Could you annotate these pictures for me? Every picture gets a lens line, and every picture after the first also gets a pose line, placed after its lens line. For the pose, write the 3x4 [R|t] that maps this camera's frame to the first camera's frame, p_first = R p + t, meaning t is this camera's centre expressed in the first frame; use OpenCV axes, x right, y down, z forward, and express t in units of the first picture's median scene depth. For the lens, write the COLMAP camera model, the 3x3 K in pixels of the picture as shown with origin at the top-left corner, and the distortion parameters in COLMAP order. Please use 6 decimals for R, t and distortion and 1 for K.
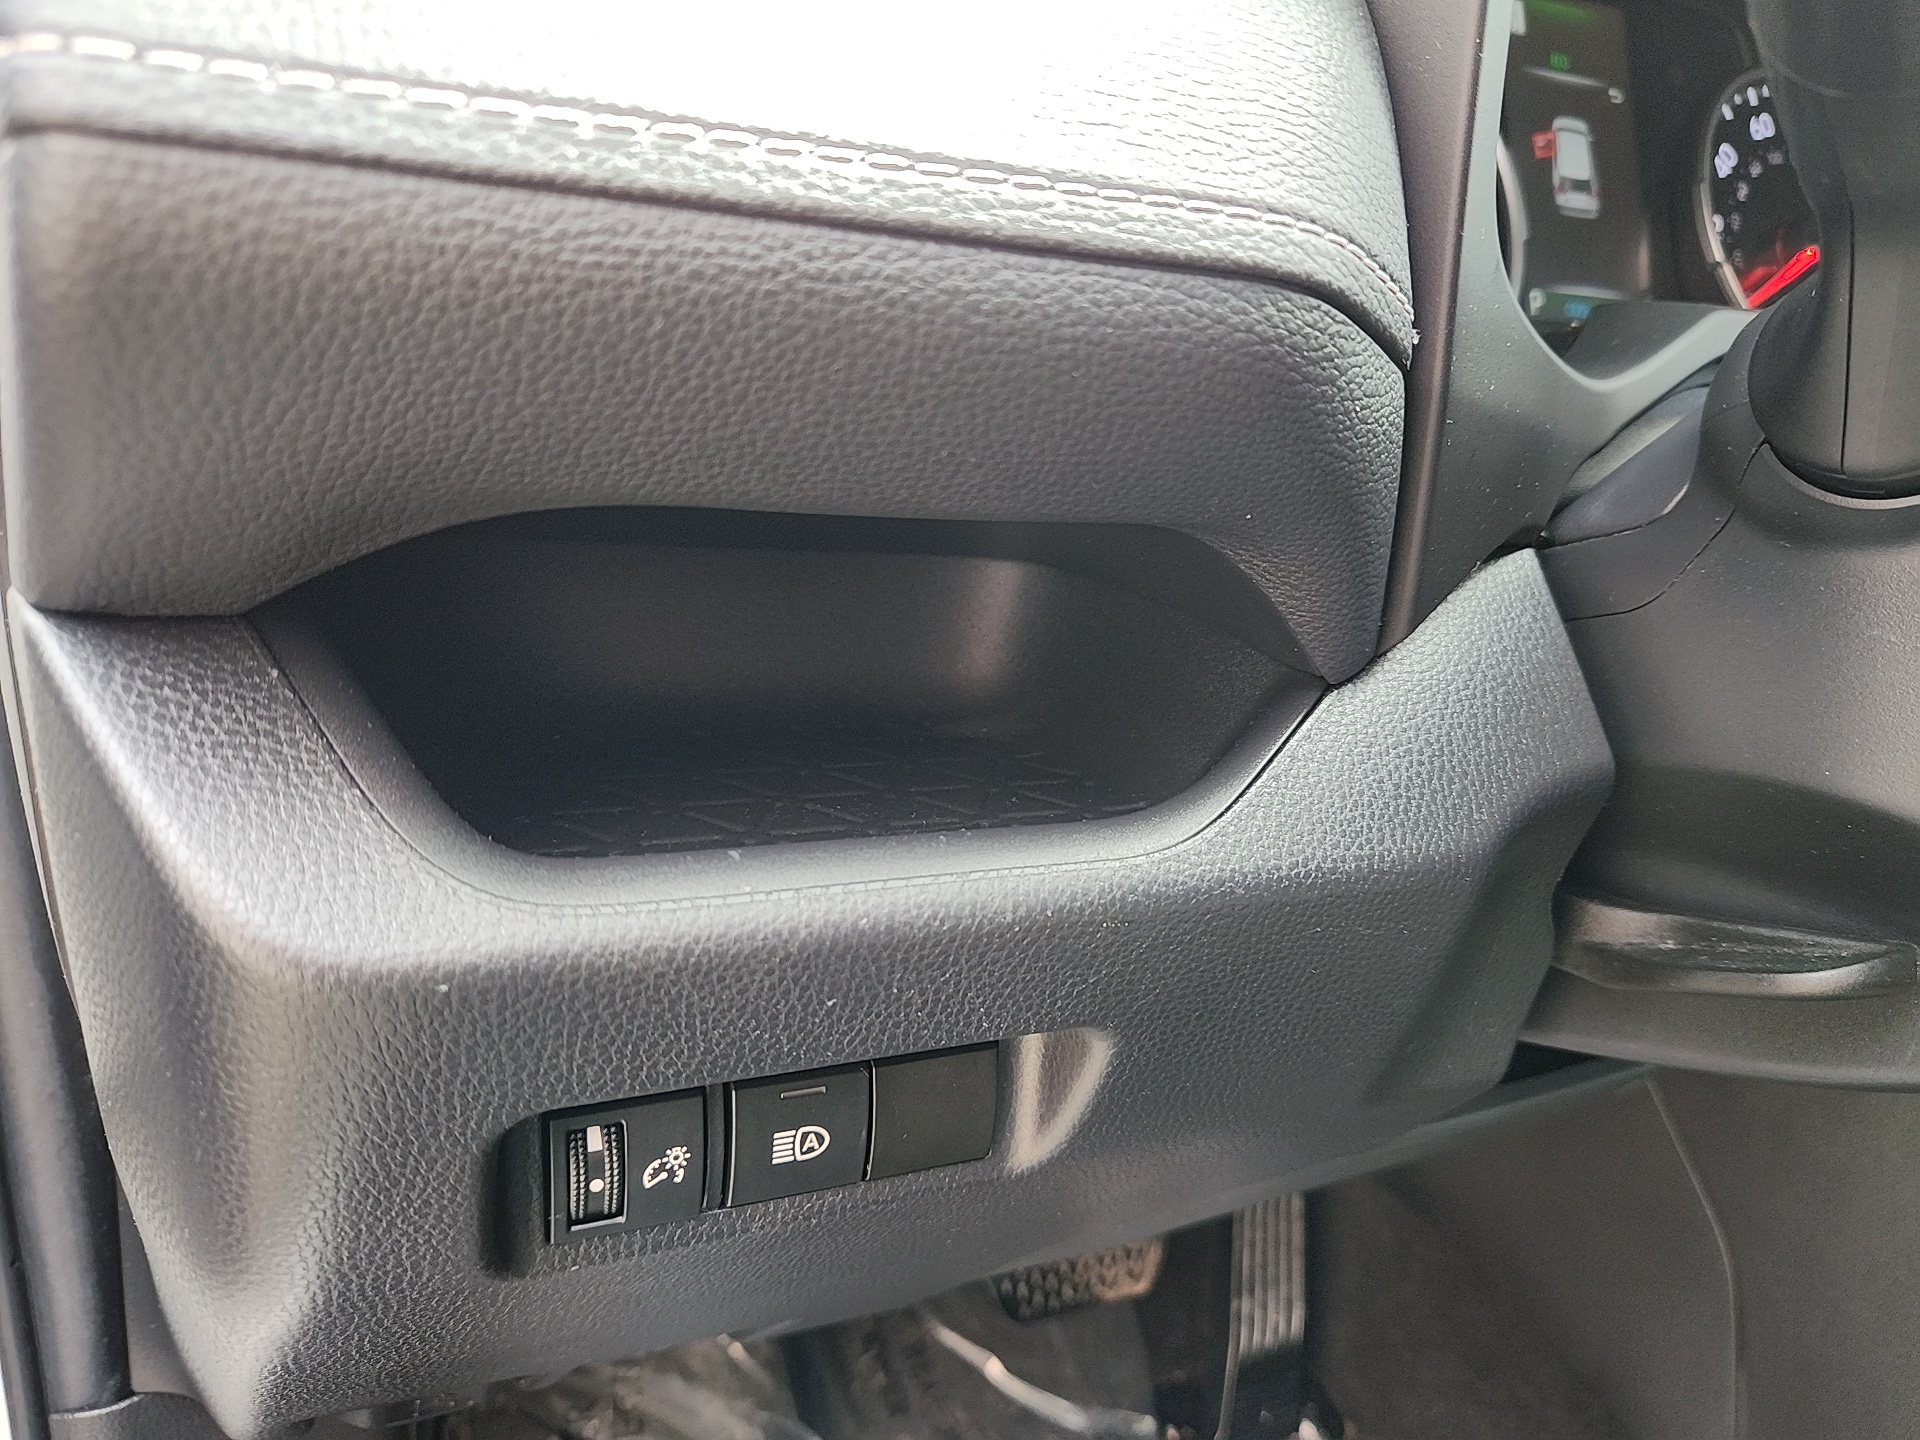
lens RADIAL K [[1306.1, 0, 994.3], [0, 1306.1, 717.4], [0, 0, 1]] dist [0.063402, -0.066494]
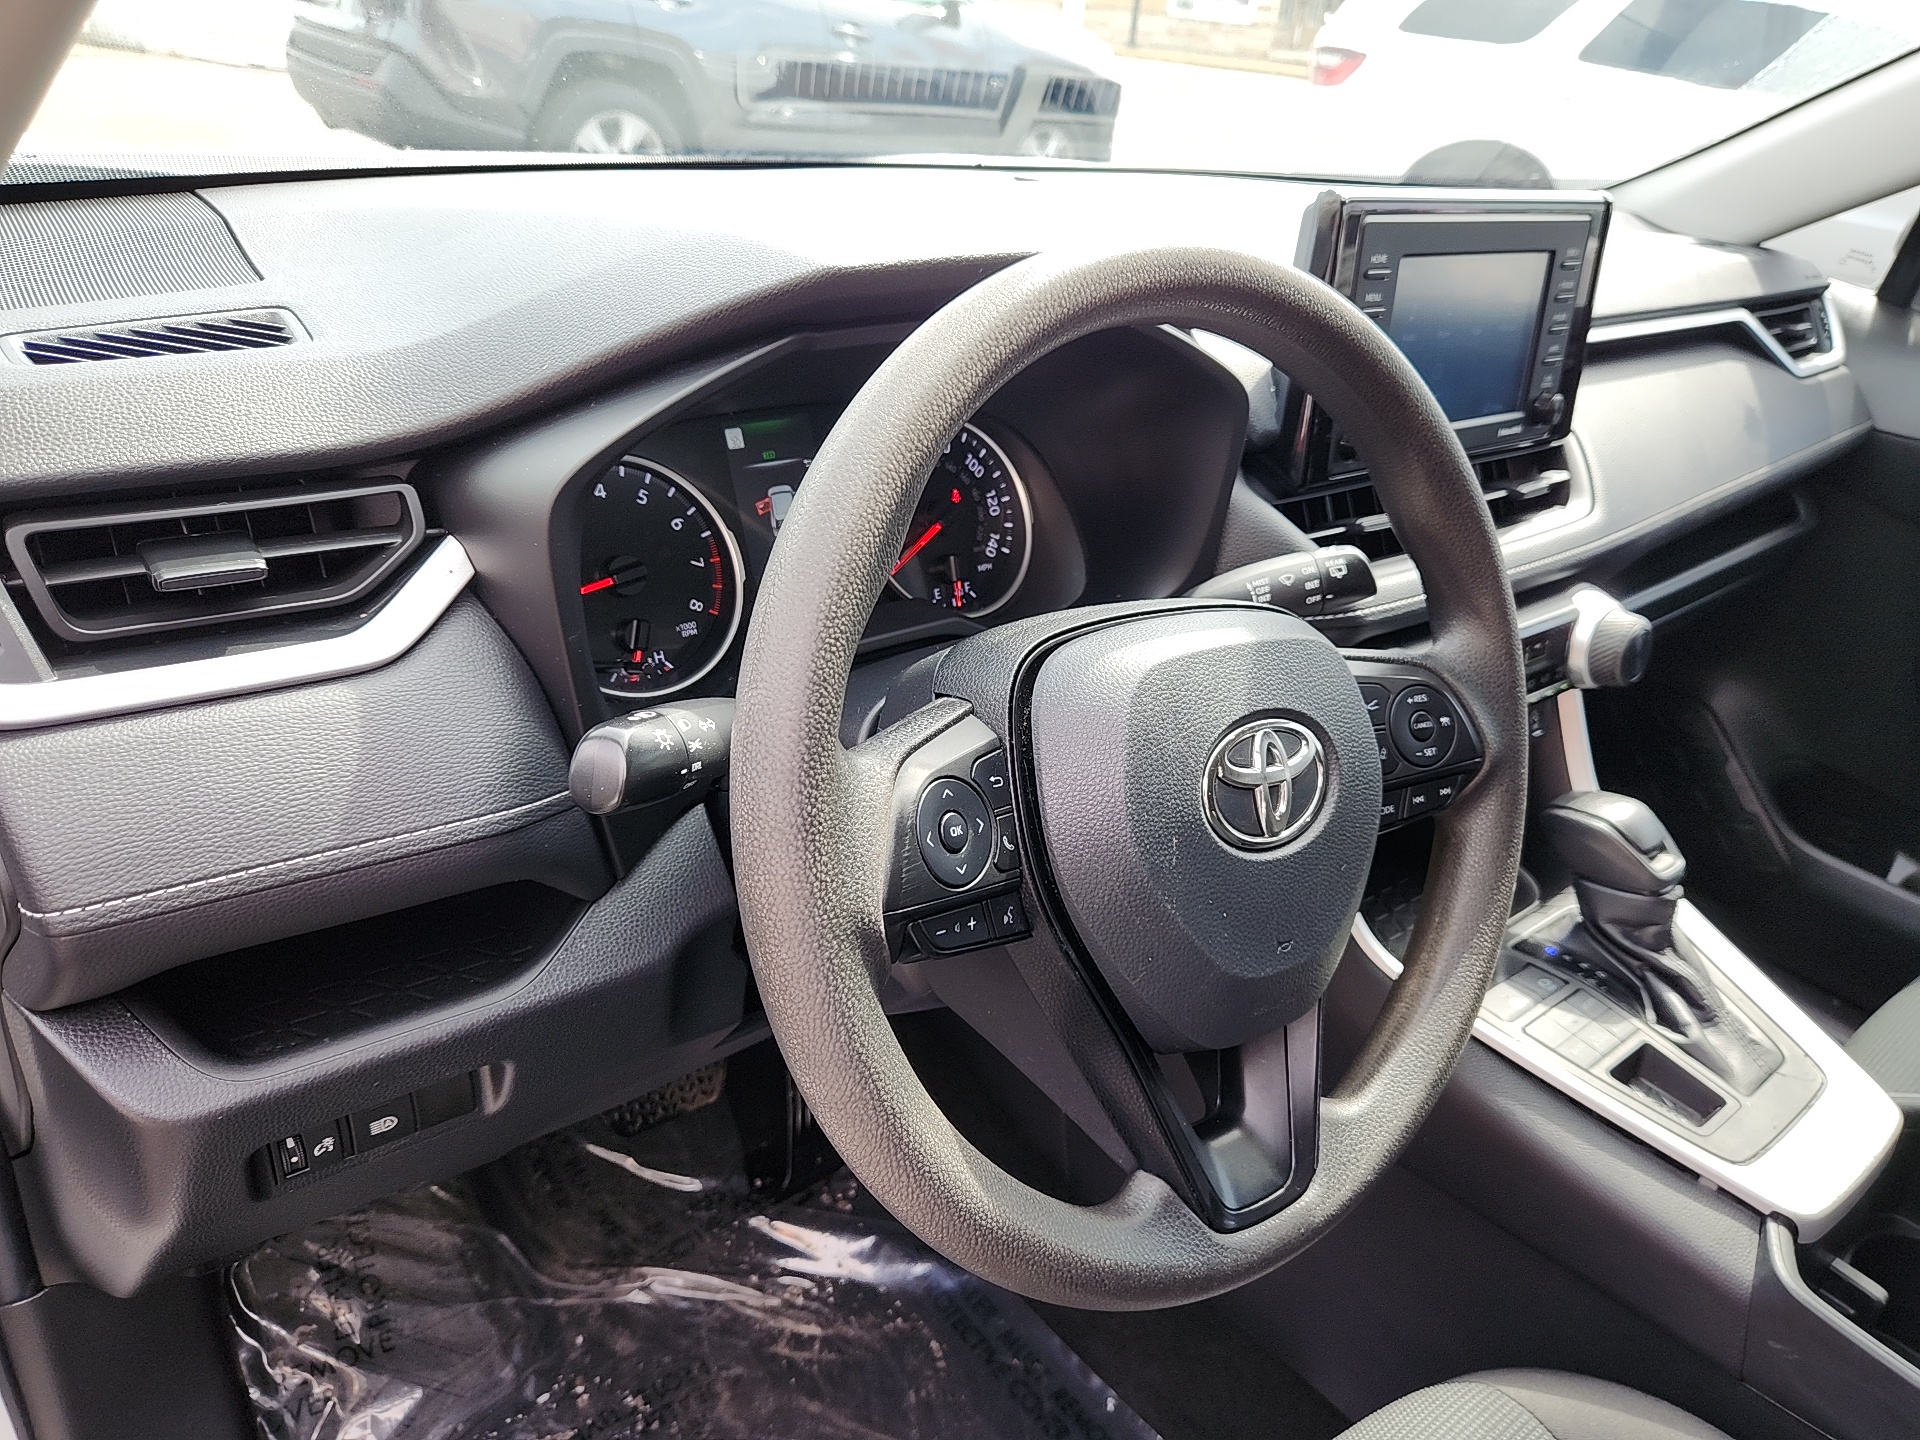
lens RADIAL K [[1306.1, 0, 960.0], [0, 1306.1, 720.0], [0, 0, 1]] dist [0.066535, -0.061174]
pose [[0.975923, -0.122406, 0.180530, 0.316136], [0.091537, 0.981115, 0.170395, -0.424503], [-0.197978, -0.149767, 0.968697, -0.851955]]
